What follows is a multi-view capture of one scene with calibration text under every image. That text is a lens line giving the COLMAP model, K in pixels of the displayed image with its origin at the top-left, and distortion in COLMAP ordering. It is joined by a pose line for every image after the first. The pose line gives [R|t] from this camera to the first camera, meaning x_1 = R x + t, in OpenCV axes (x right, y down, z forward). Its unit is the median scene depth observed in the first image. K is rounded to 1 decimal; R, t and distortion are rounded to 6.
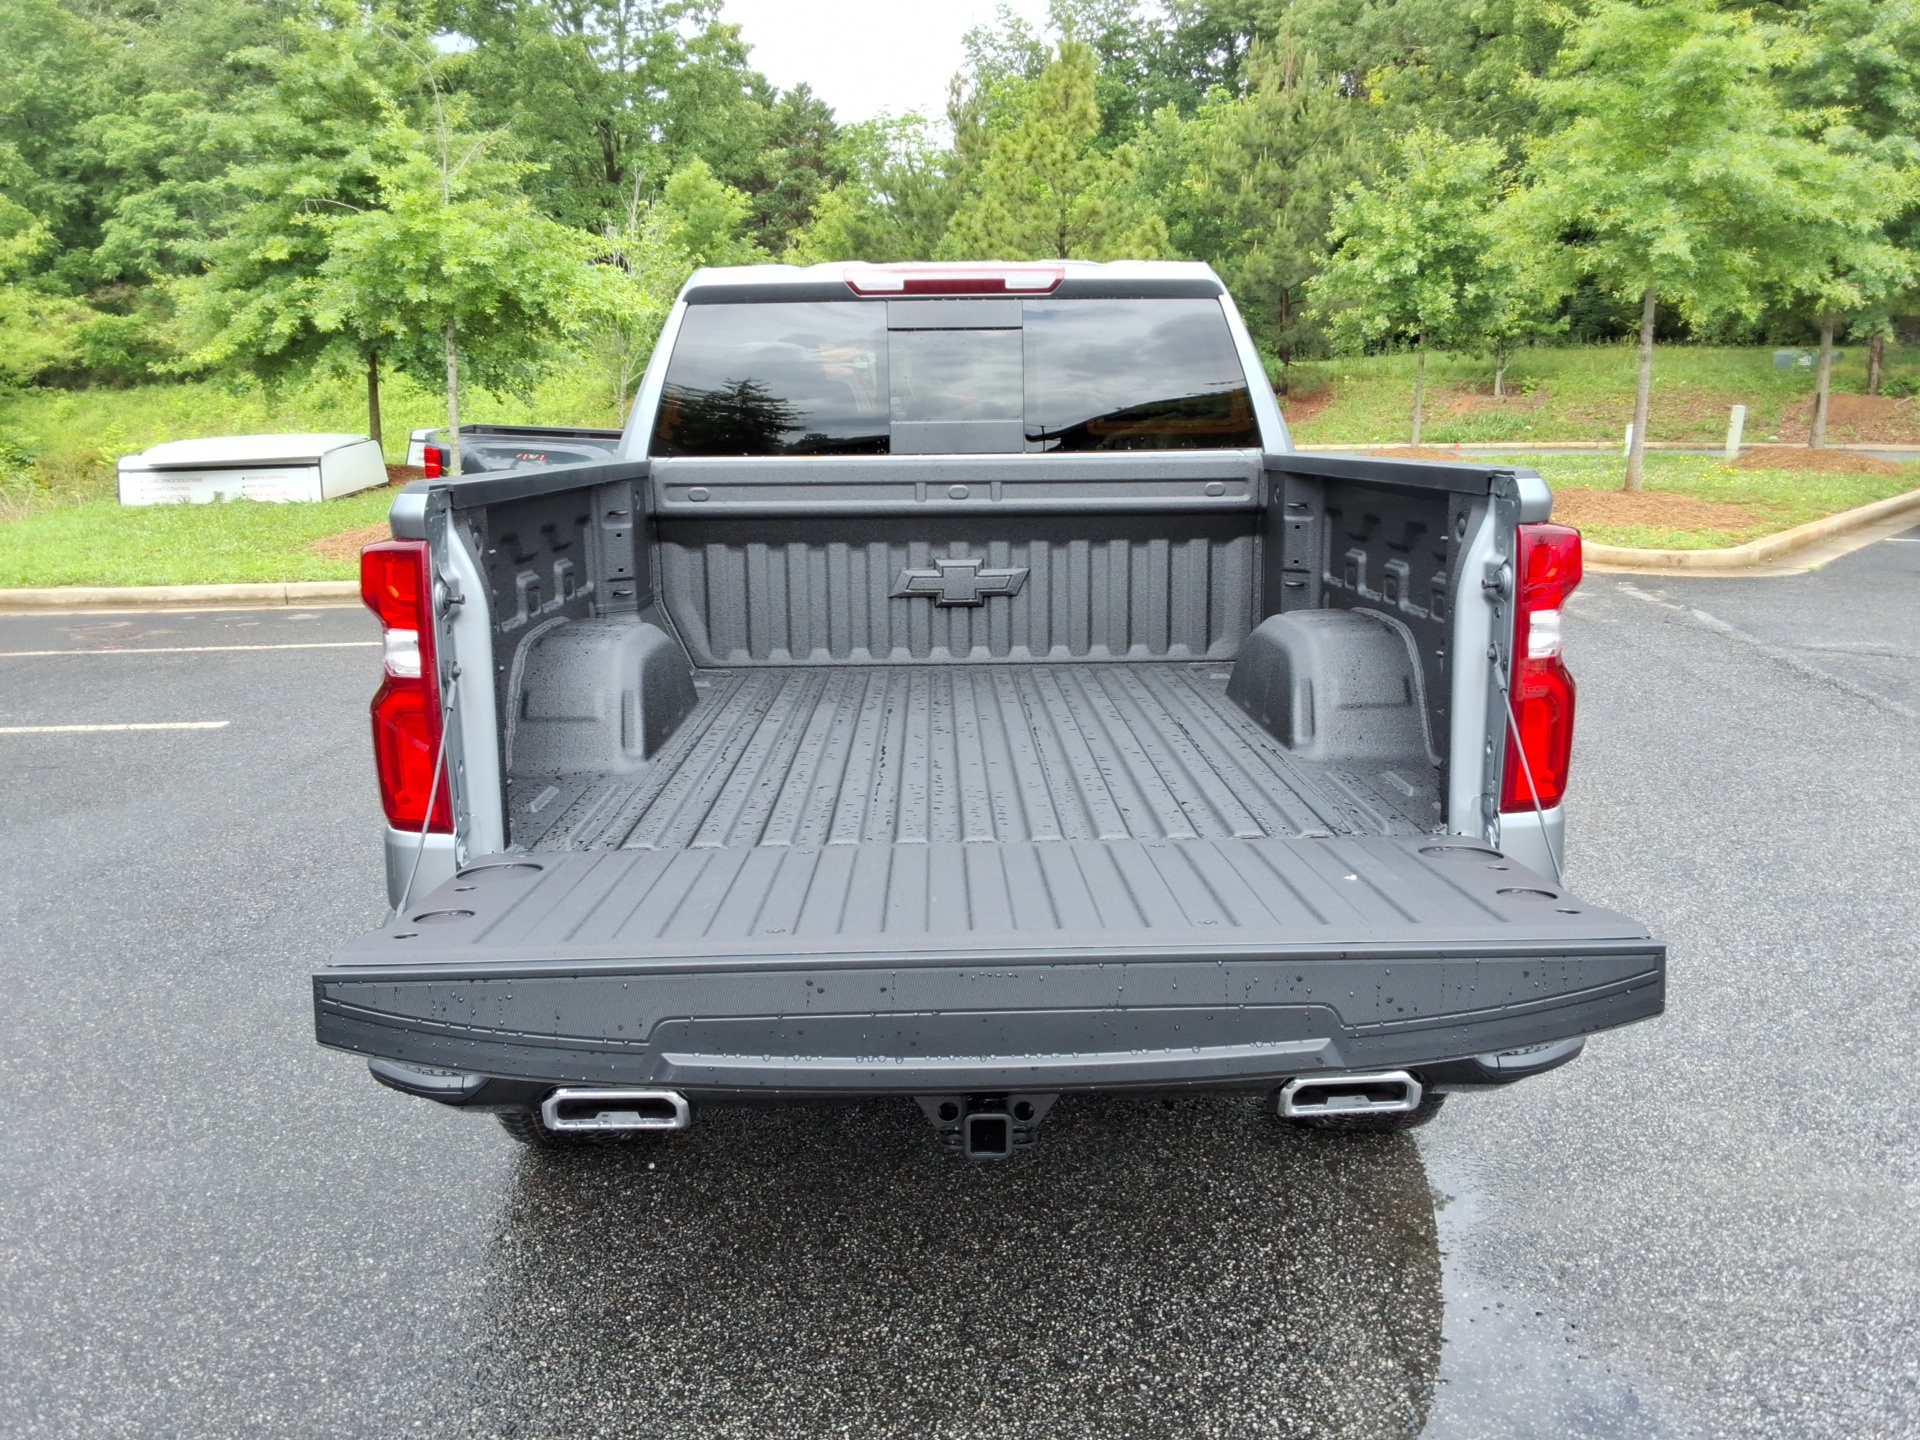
lens RADIAL K [[1548.3, 0, 979.0], [0, 1548.3, 716.7], [0, 0, 1]] dist [0.113312, -0.191374]
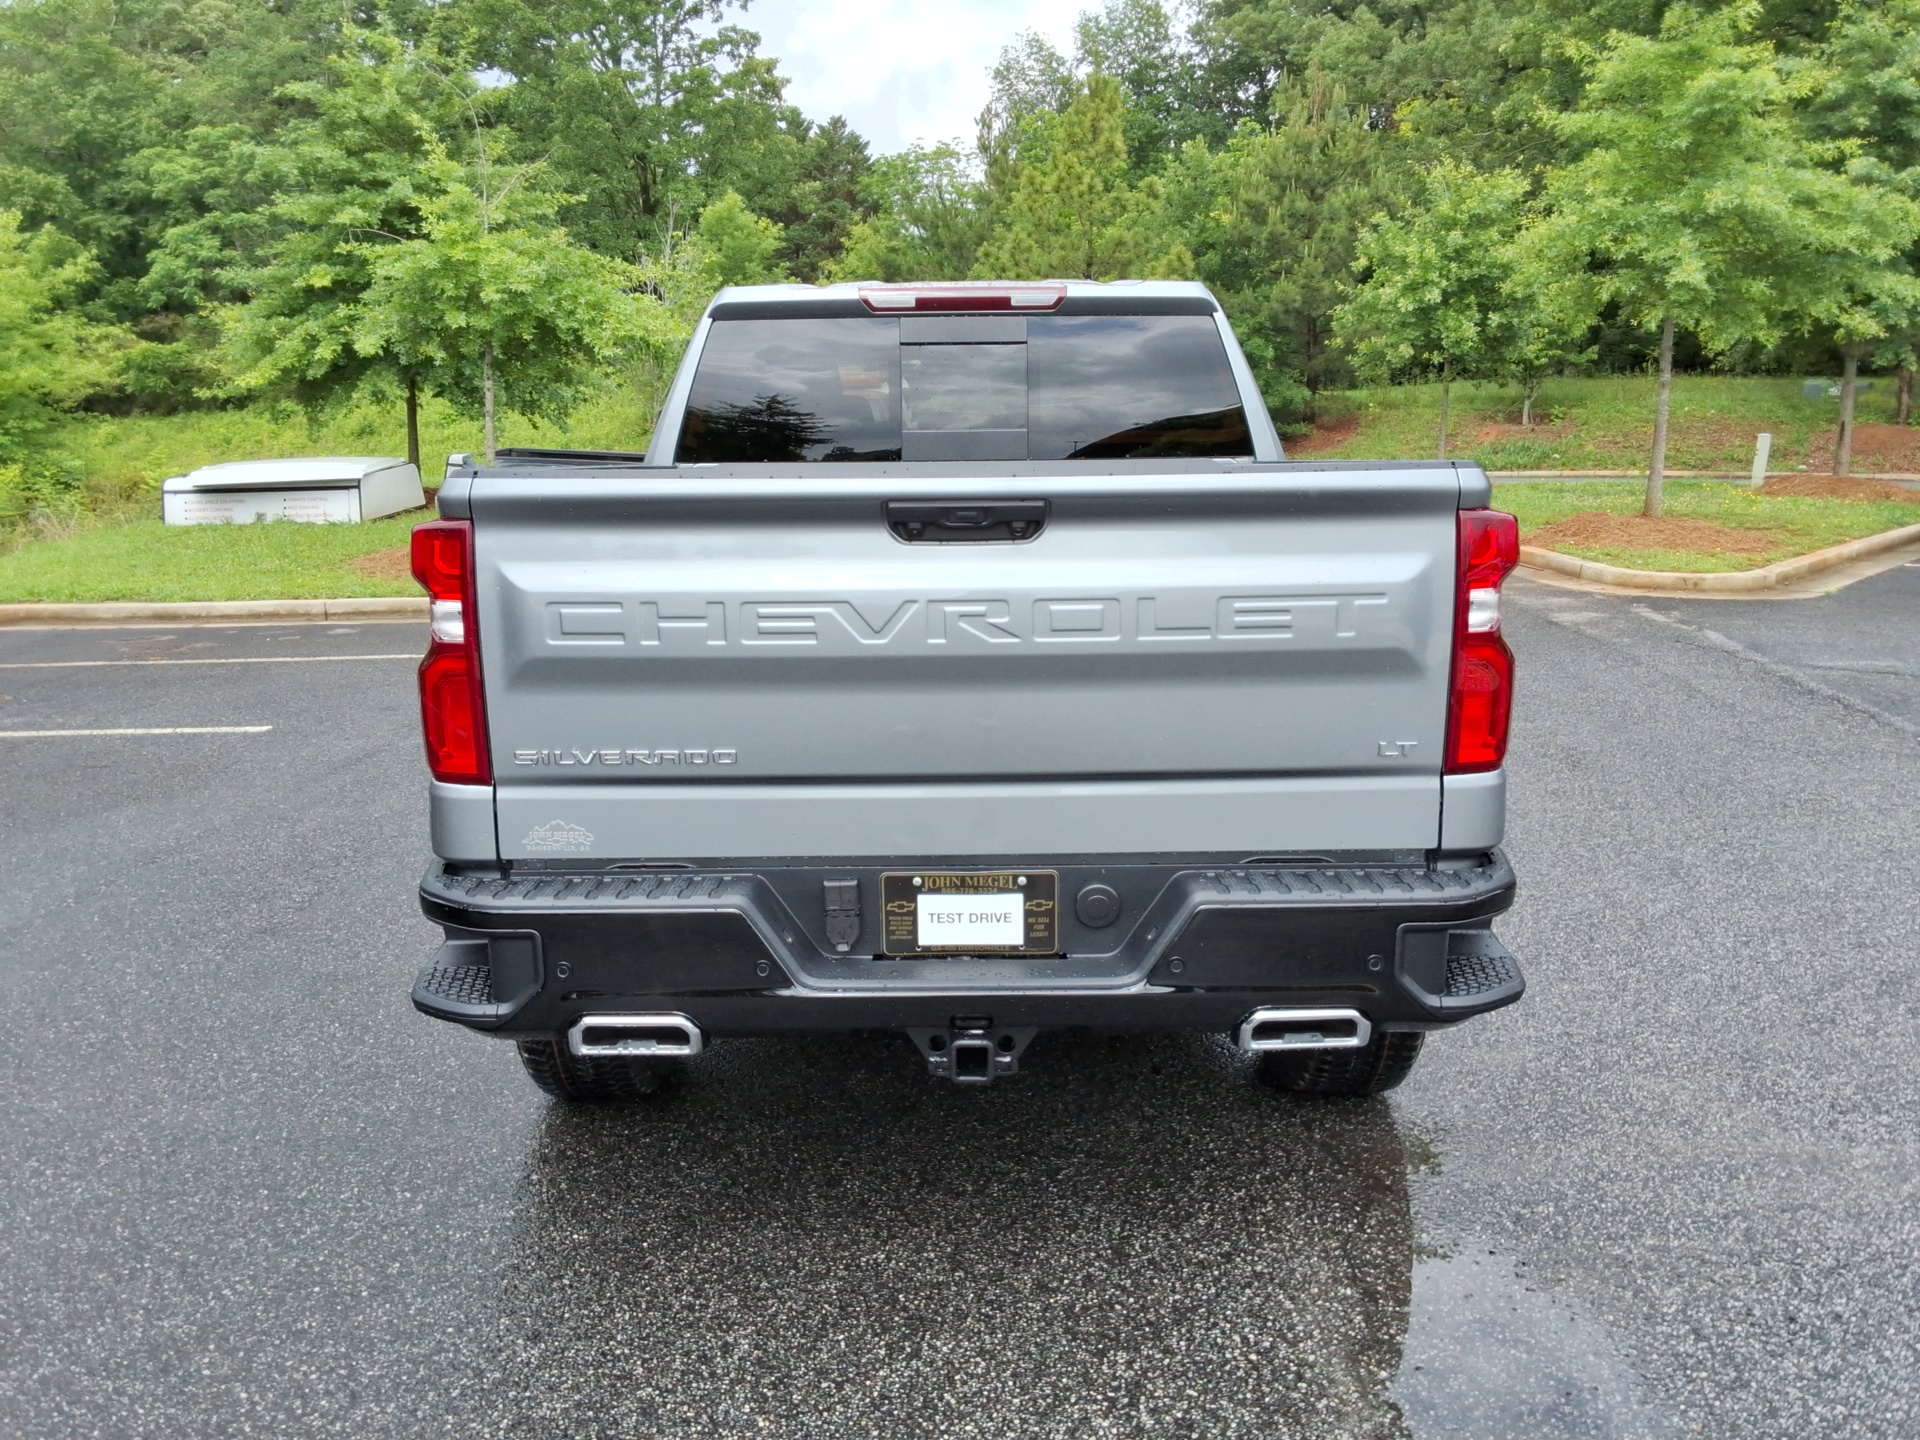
lens RADIAL K [[1554.5, 0, 978.4], [0, 1554.5, 708.8], [0, 0, 1]] dist [0.121588, -0.215905]
pose [[0.999795, 0.005979, -0.019352, 0.003758], [-0.006448, 0.999685, -0.024263, 0.005742], [0.019201, 0.024383, 0.999518, -0.013320]]
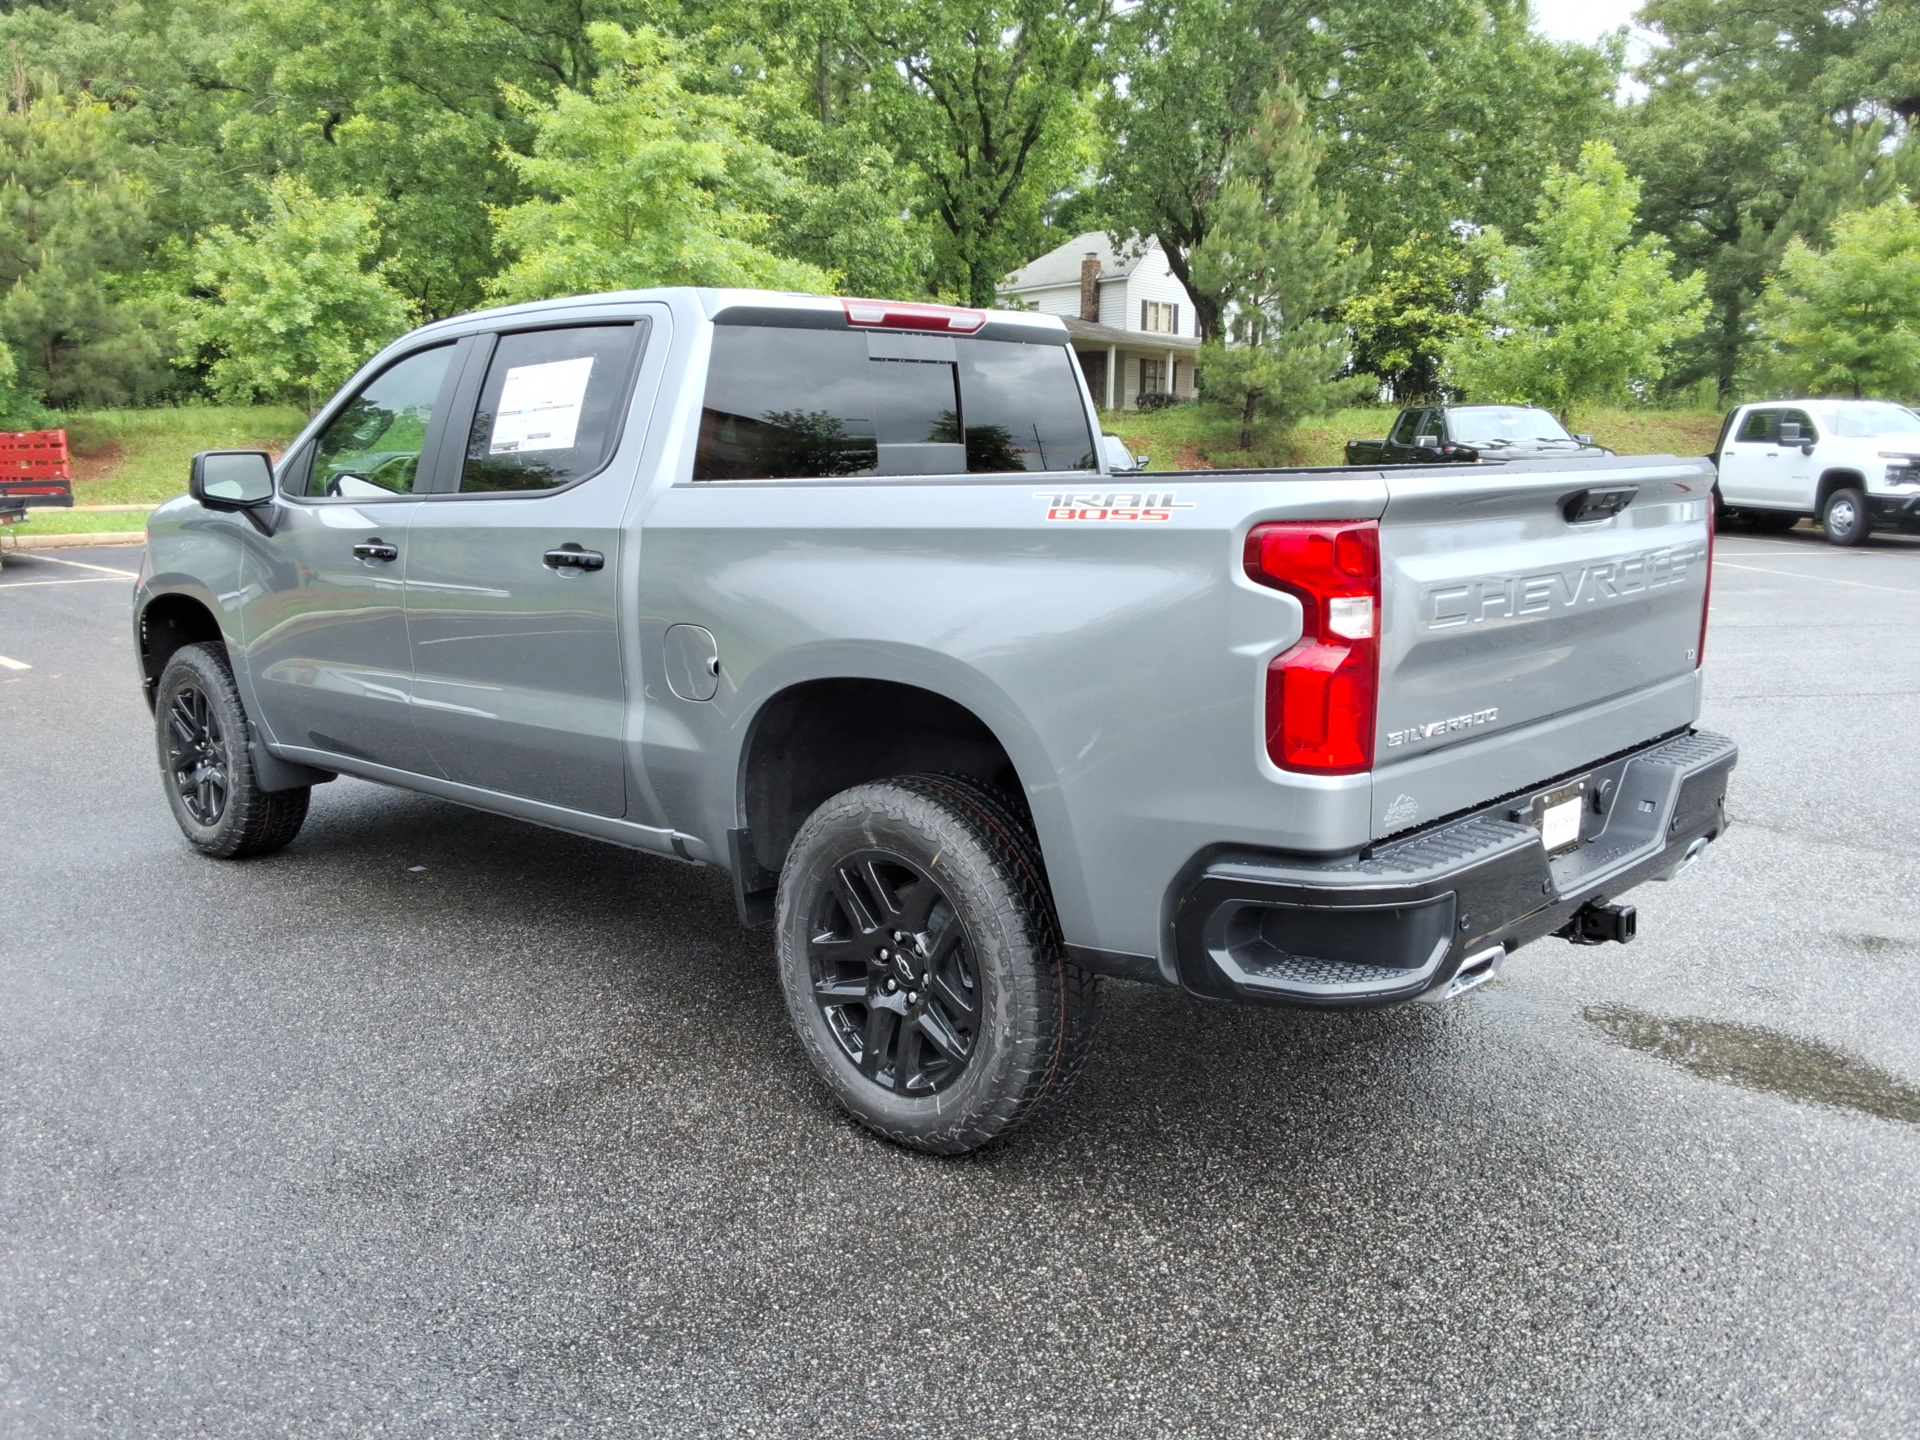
lens RADIAL K [[1540.3, 0, 982.0], [0, 1540.3, 713.1], [0, 0, 1]] dist [0.122514, -0.189067]
pose [[0.695080, -0.115377, 0.709614, -0.174843], [0.144394, 0.989330, 0.019420, -0.004279], [-0.704283, 0.088966, 0.704323, 0.050067]]
